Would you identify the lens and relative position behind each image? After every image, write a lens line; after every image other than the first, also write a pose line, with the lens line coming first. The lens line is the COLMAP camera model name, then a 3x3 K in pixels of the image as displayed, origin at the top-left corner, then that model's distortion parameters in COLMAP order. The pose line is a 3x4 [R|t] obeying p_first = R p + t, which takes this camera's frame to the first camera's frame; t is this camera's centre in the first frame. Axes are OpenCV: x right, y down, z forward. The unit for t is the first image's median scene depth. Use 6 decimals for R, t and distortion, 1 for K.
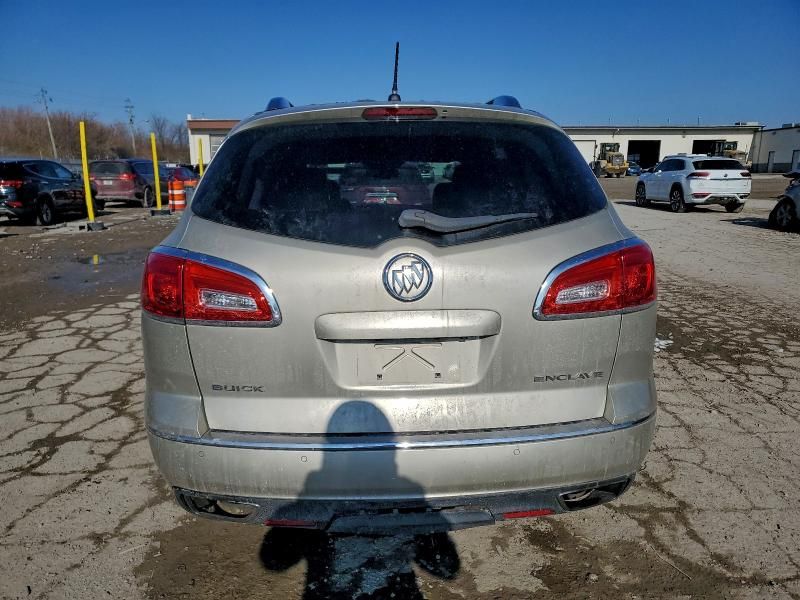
lens RADIAL K [[621.5, 0, 399.2], [0, 621.5, 301.2], [0, 0, 1]] dist [0.018002, 0.008290]
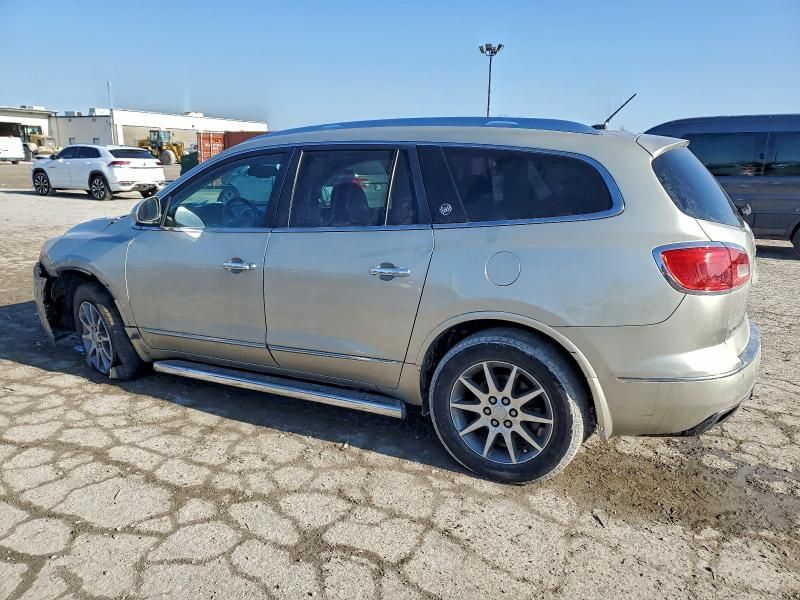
lens RADIAL K [[621.5, 0, 399.2], [0, 621.5, 299.1], [0, 0, 1]] dist [0.018002, 0.008290]
pose [[0.496411, -0.179295, 0.849370, -0.206842], [0.161278, 0.980452, 0.112707, -0.024958], [-0.852975, 0.081035, 0.515623, 0.097255]]
